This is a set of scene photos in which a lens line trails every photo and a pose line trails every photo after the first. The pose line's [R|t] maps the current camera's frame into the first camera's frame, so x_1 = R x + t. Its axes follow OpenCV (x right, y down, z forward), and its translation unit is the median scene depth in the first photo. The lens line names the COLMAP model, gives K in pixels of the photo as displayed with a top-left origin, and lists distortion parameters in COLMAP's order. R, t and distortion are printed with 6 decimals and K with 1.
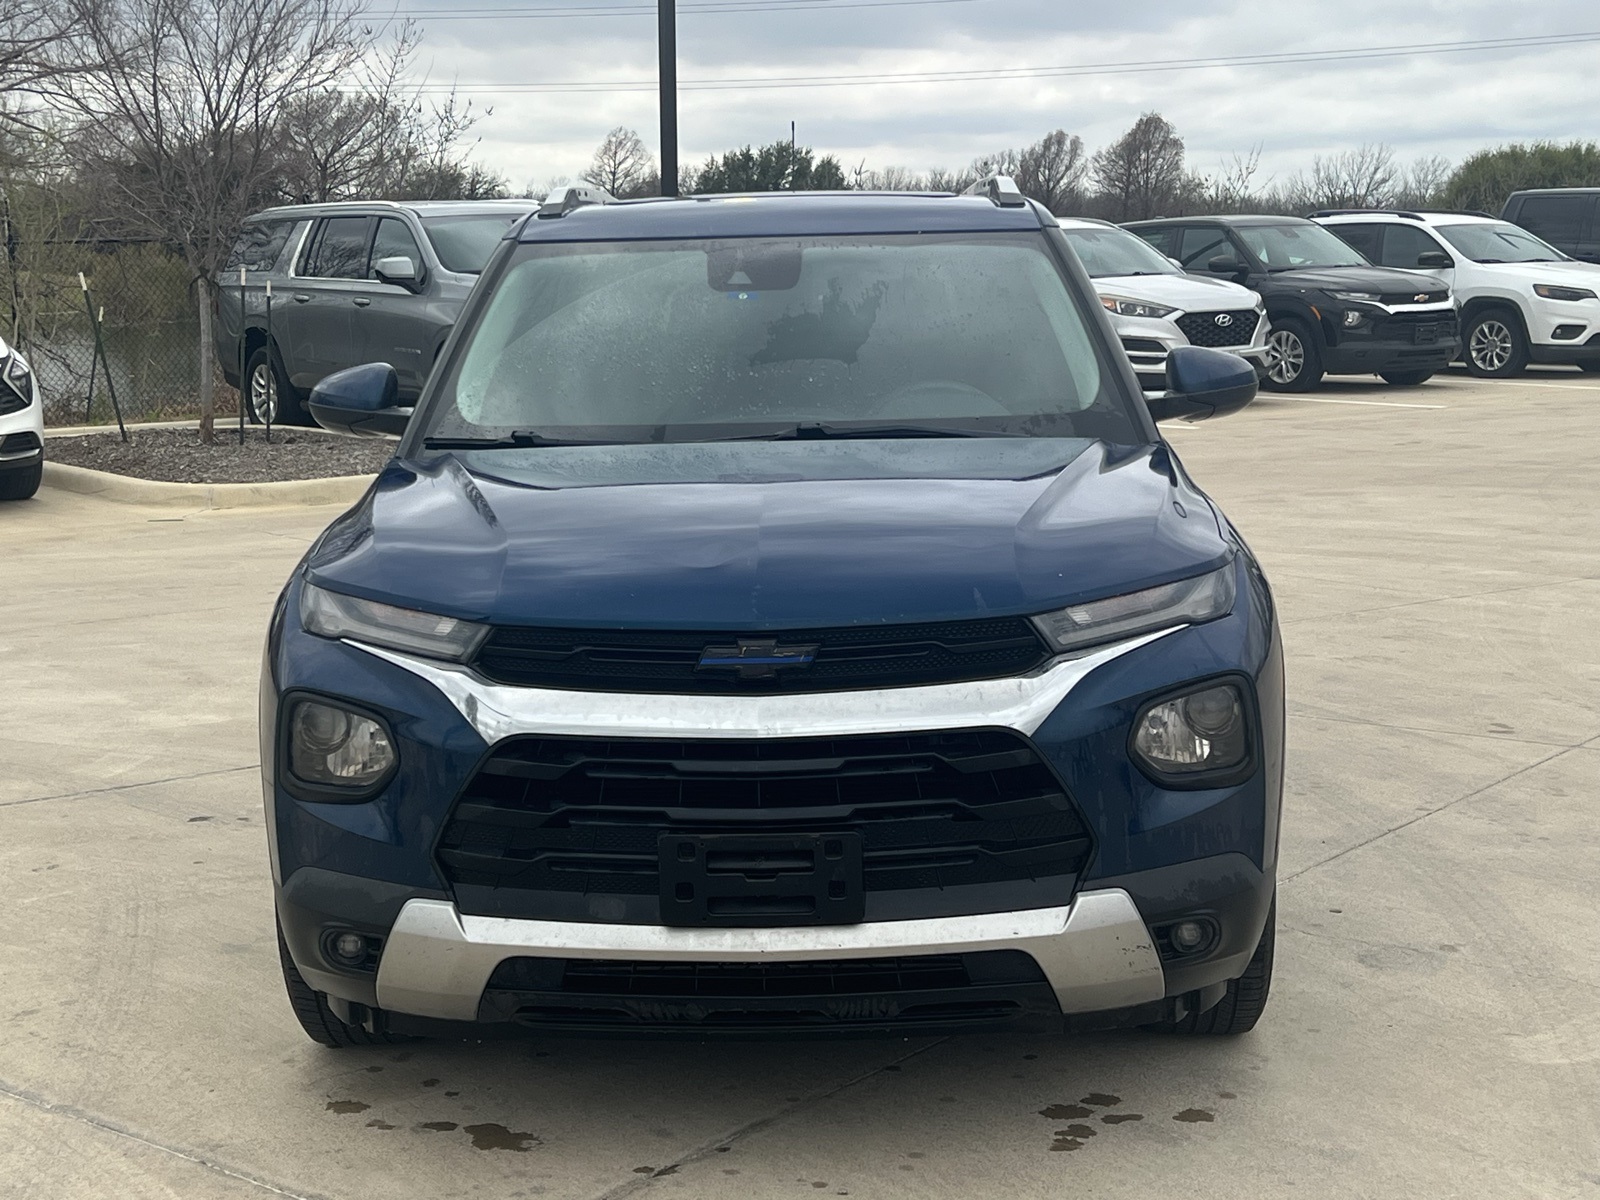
lens RADIAL K [[2454.3, 0, 769.4], [0, 2454.3, 605.7], [0, 0, 1]] dist [0.205004, -0.712519]
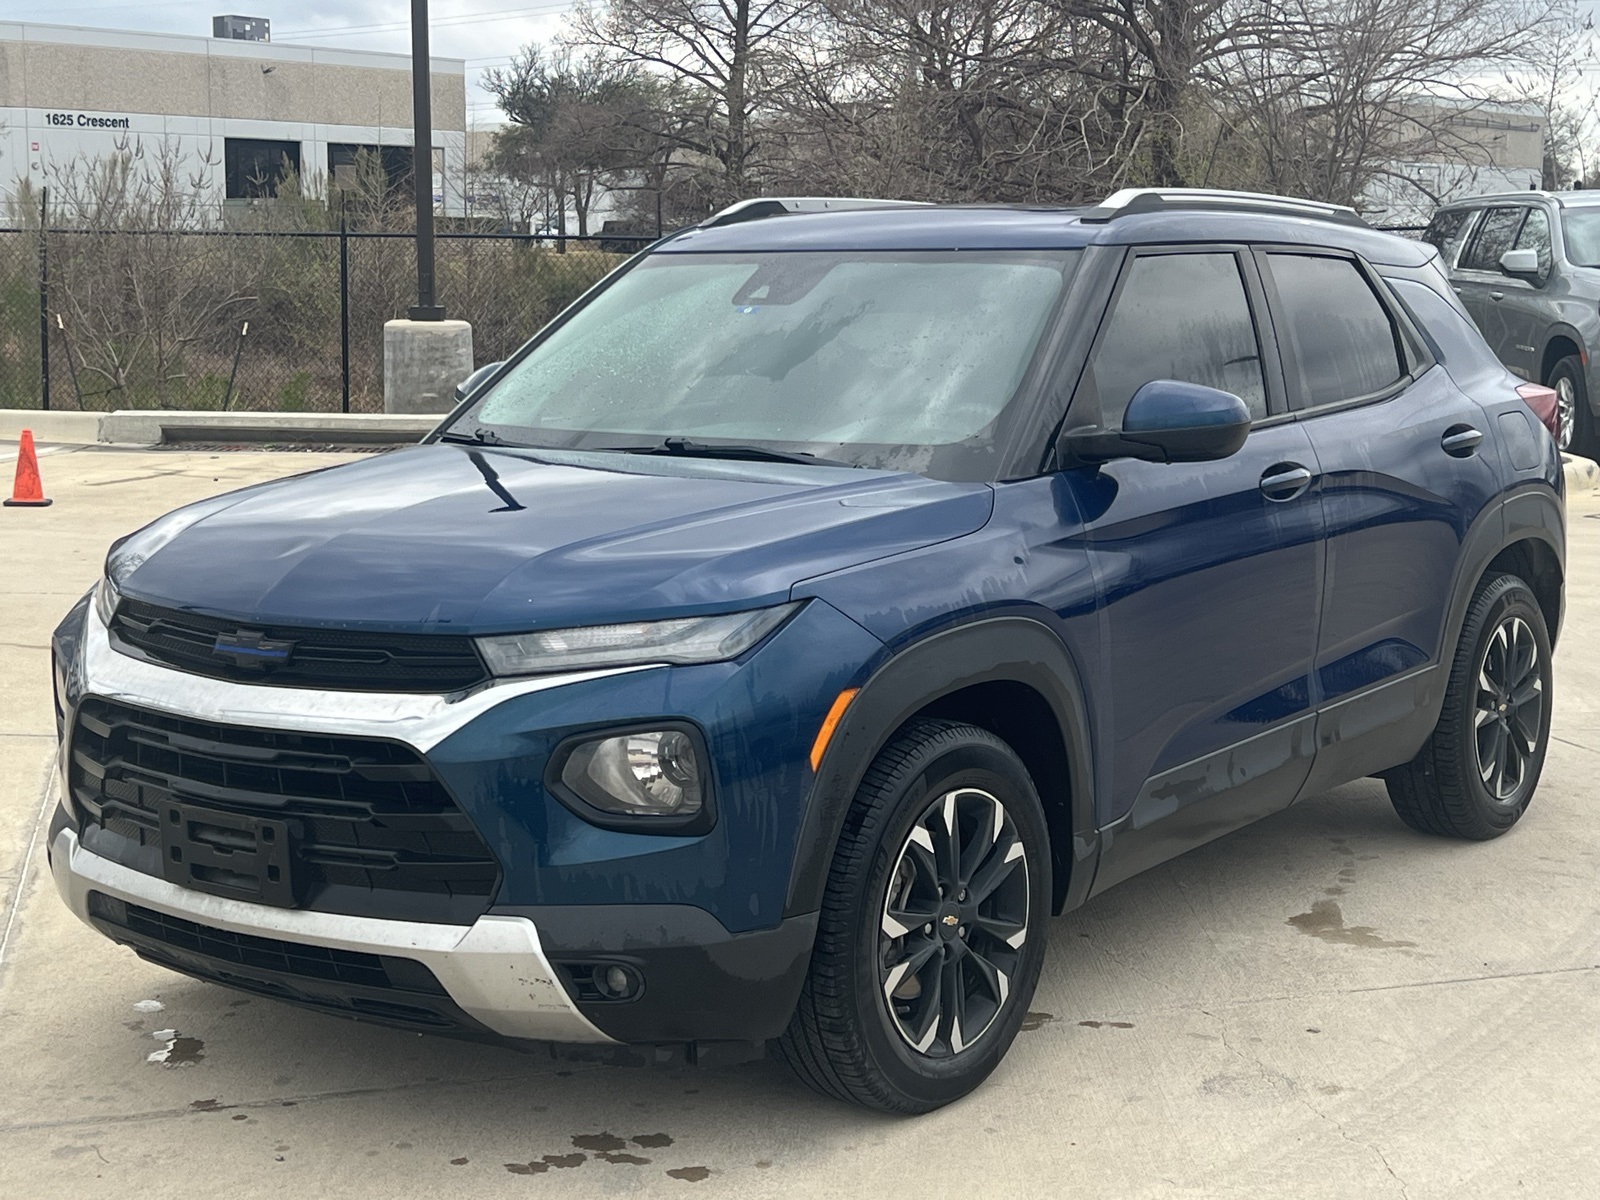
lens RADIAL K [[2453.4, 0, 794.8], [0, 2453.4, 609.1], [0, 0, 1]] dist [0.220161, -0.806056]
pose [[0.826300, 0.099787, -0.554321, 0.587165], [-0.095148, 0.994766, 0.037243, -0.043656], [0.555136, 0.021969, 0.831469, 0.174804]]
